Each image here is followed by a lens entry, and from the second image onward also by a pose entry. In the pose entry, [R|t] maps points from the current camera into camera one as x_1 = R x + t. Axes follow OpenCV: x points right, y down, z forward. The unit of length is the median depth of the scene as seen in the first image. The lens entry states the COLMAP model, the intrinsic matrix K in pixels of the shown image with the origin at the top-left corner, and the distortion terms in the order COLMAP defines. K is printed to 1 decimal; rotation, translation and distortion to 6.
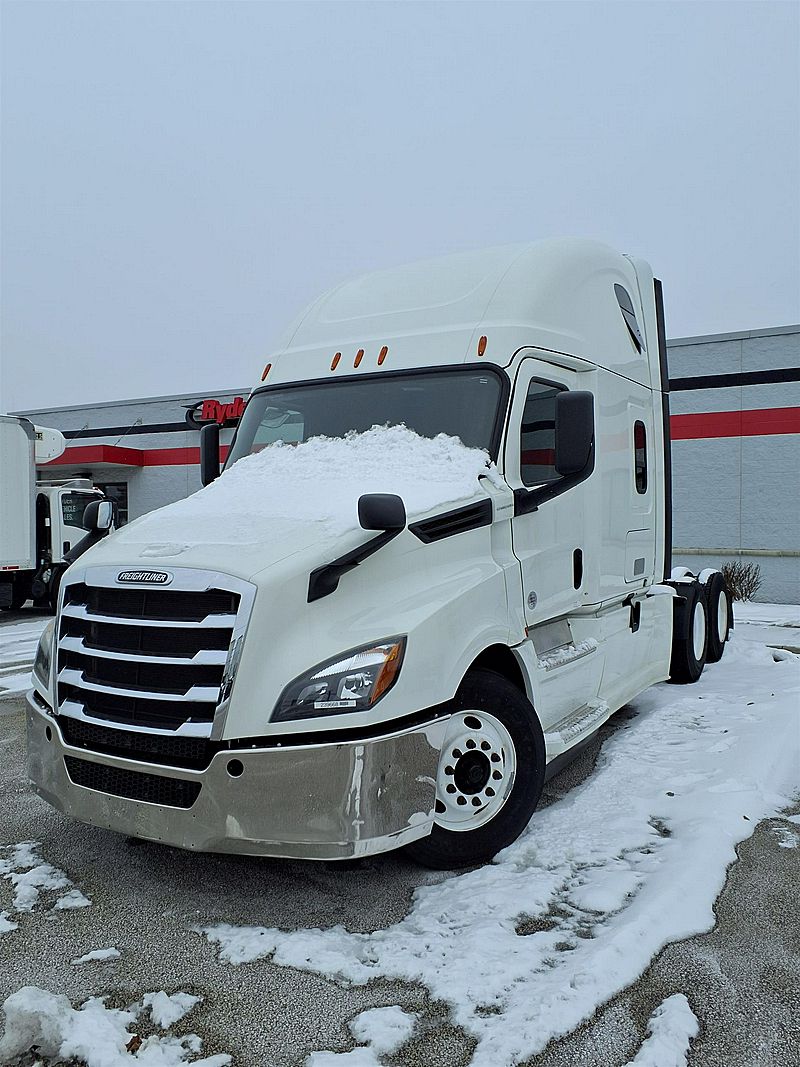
lens RADIAL K [[904.1, 0, 400.0], [0, 904.1, 533.5], [0, 0, 1]] dist [0.168096, 0.002583]
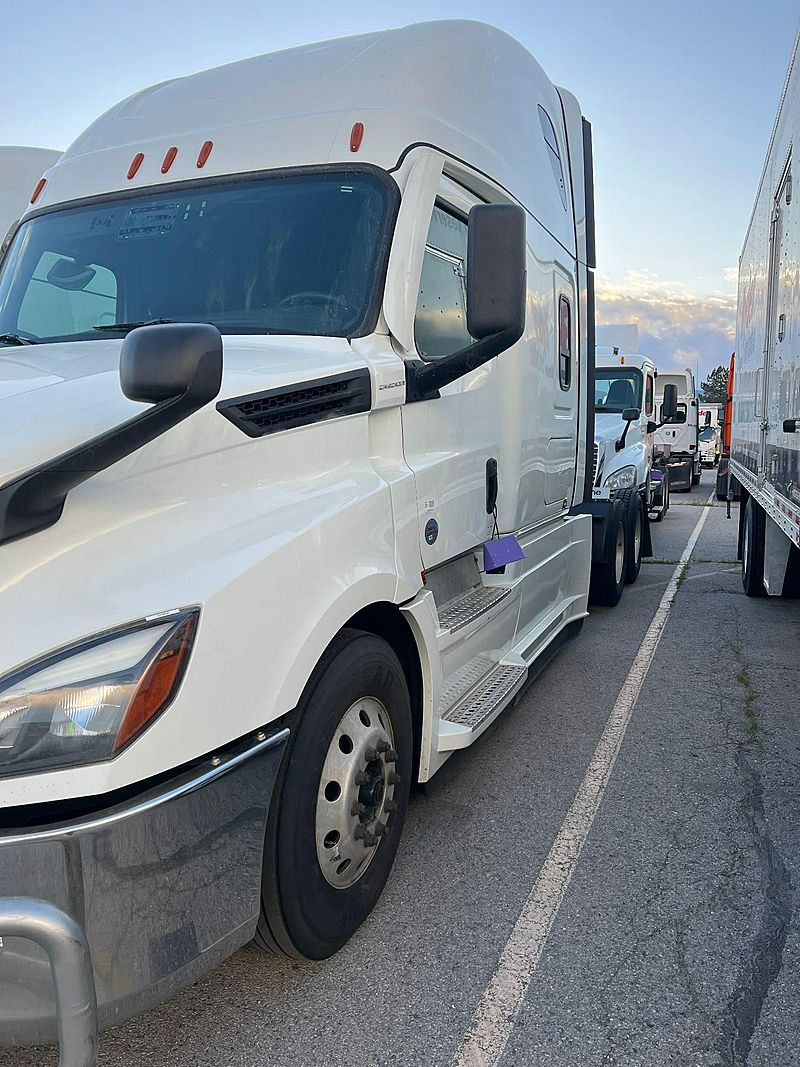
lens RADIAL K [[696.1, 0, 400.0], [0, 696.1, 533.5], [0, 0, 1]] dist [0.060335, 0.000433]
pose [[0.993871, -0.007943, 0.110257, 0.066305], [-0.002524, 0.995524, 0.094474, 0.027114], [-0.110514, -0.094173, 0.989403, 0.496388]]
